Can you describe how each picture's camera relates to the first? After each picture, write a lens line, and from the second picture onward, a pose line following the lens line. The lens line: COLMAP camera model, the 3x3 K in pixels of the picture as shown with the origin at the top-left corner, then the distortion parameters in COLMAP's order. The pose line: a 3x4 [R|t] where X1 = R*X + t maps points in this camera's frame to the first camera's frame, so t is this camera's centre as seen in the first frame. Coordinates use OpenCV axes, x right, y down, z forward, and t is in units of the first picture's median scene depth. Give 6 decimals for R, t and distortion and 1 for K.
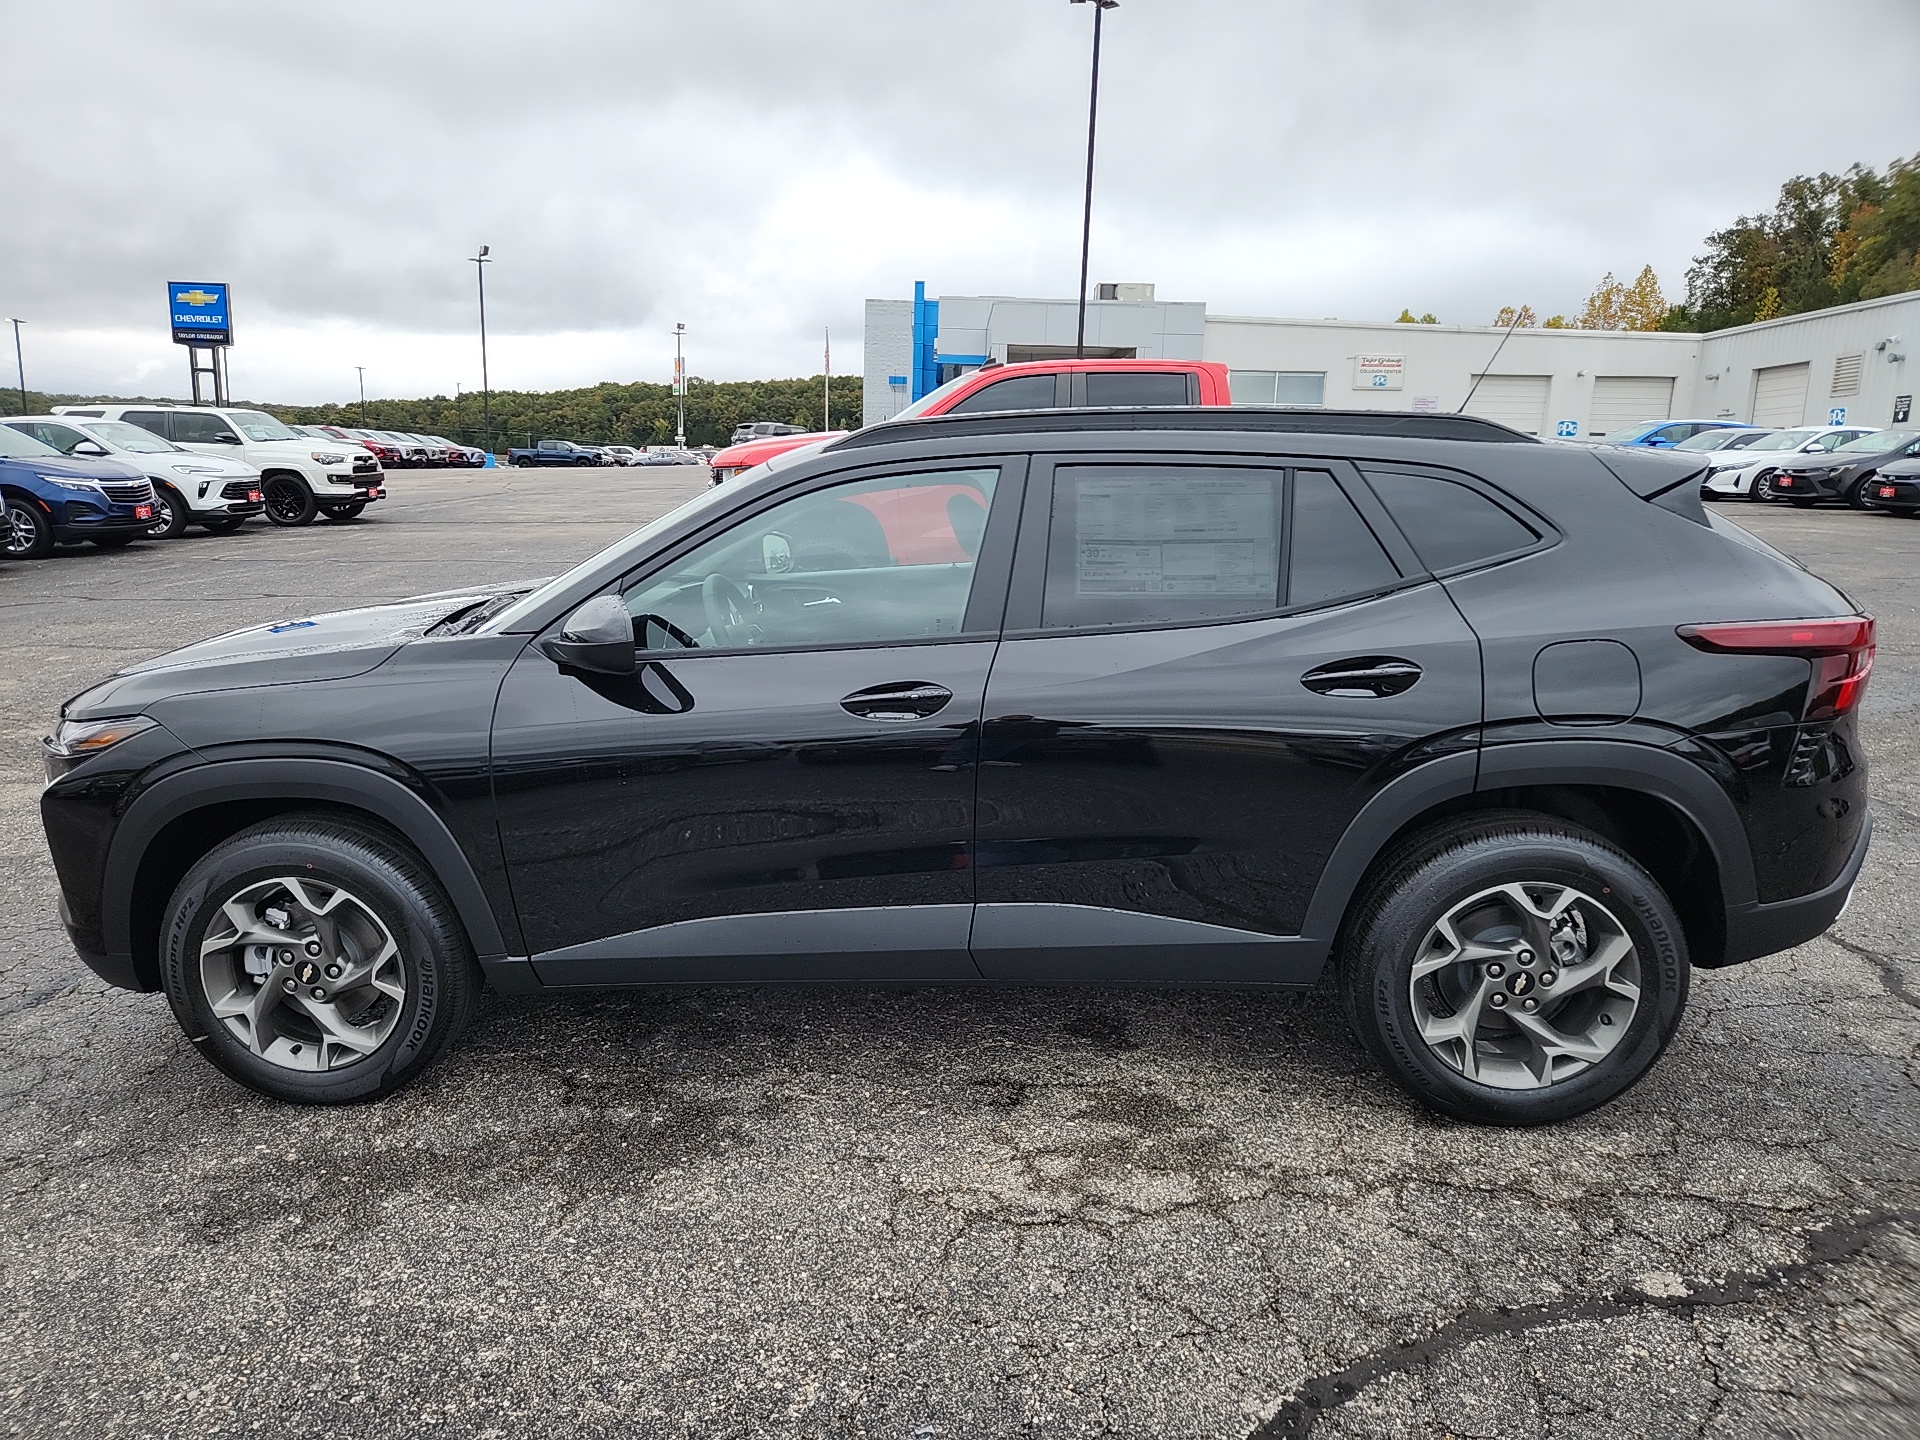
lens RADIAL K [[1277.2, 0, 921.6], [0, 1277.2, 717.2], [0, 0, 1]] dist [0.070570, -0.057364]
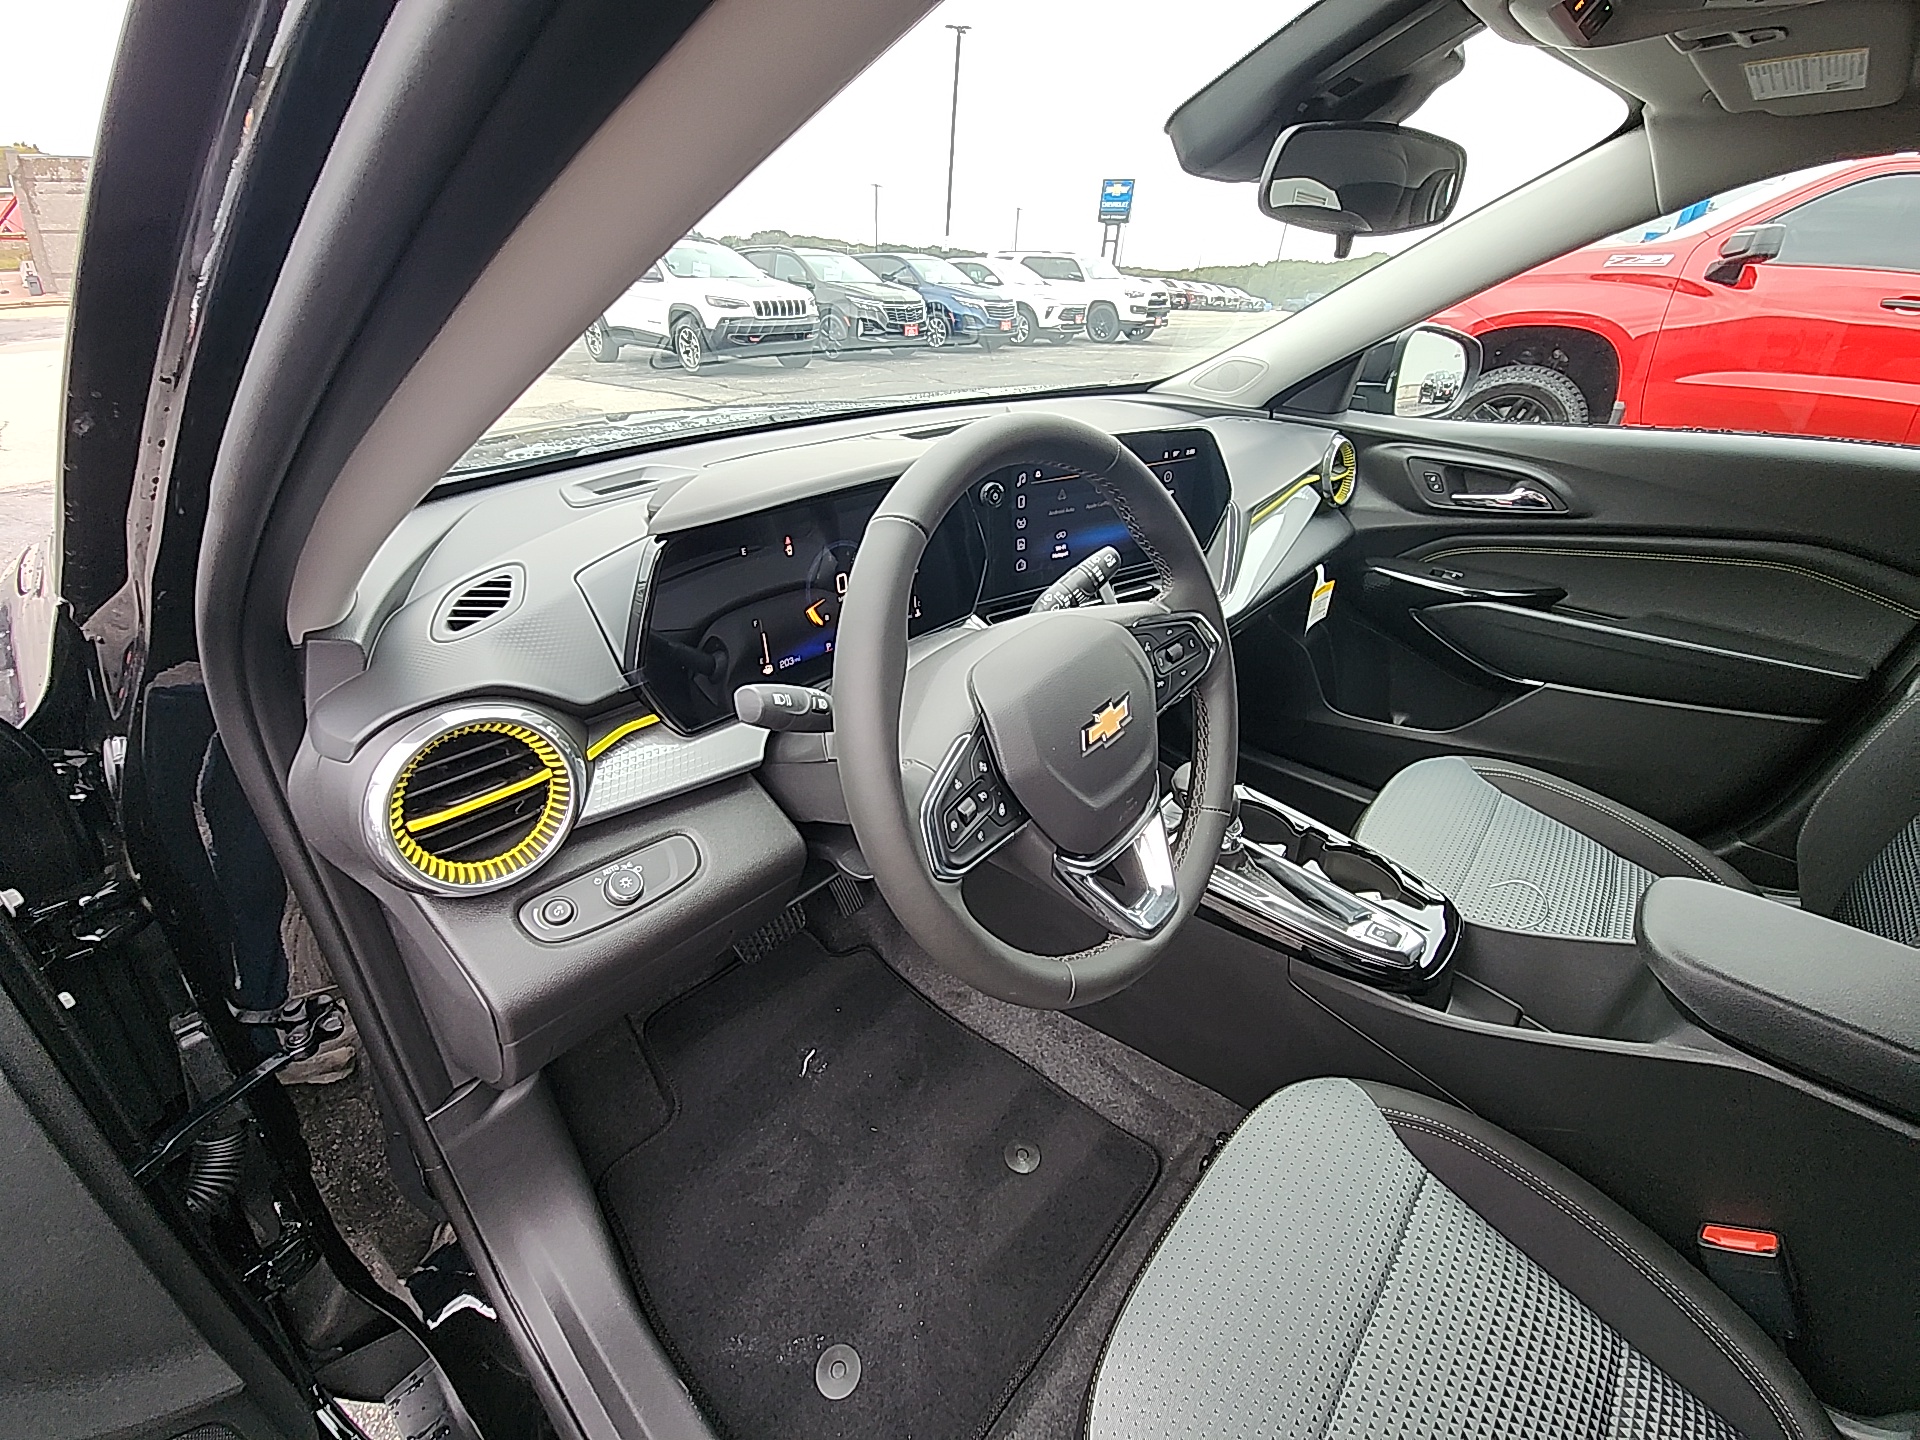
lens RADIAL K [[771.7, 0, 950.5], [0, 771.7, 700.4], [0, 0, 1]] dist [0.015377, -0.008938]
pose [[0.779442, 0.315094, -0.541466, -0.012696], [-0.159404, 0.935611, 0.314996, -0.016660], [0.605855, -0.159209, 0.779482, 0.141868]]
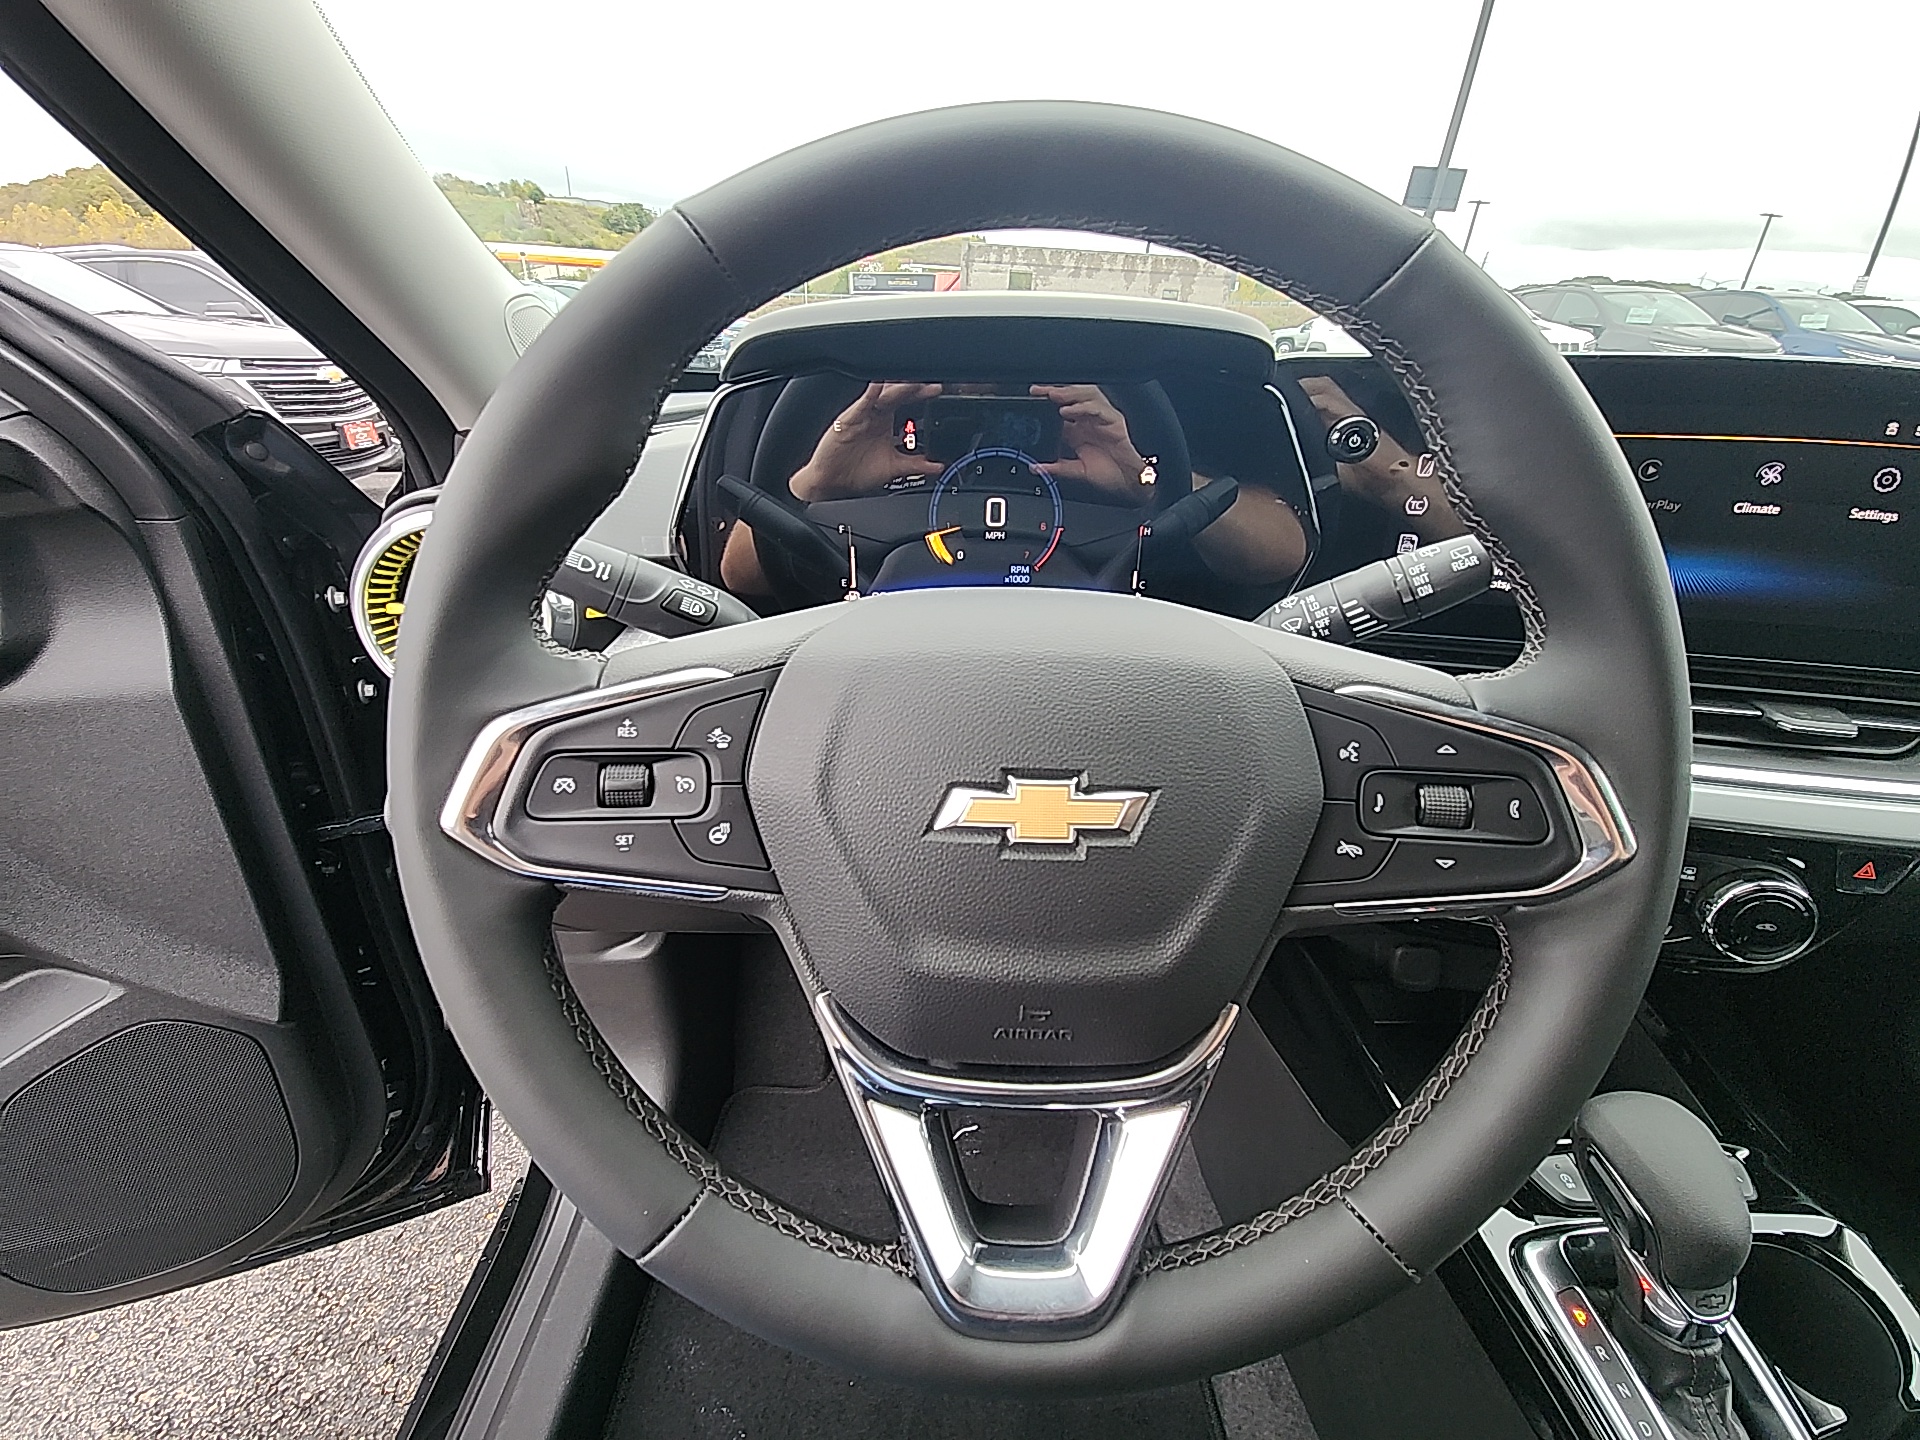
lens RADIAL K [[771.7, 0, 950.5], [0, 771.7, 700.4], [0, 0, 1]] dist [0.015377, -0.008938]
pose [[0.073125, 0.439440, -0.895291, -0.013118], [-0.227725, 0.881336, 0.413991, -0.014523], [0.970976, 0.173607, 0.164519, 0.160692]]
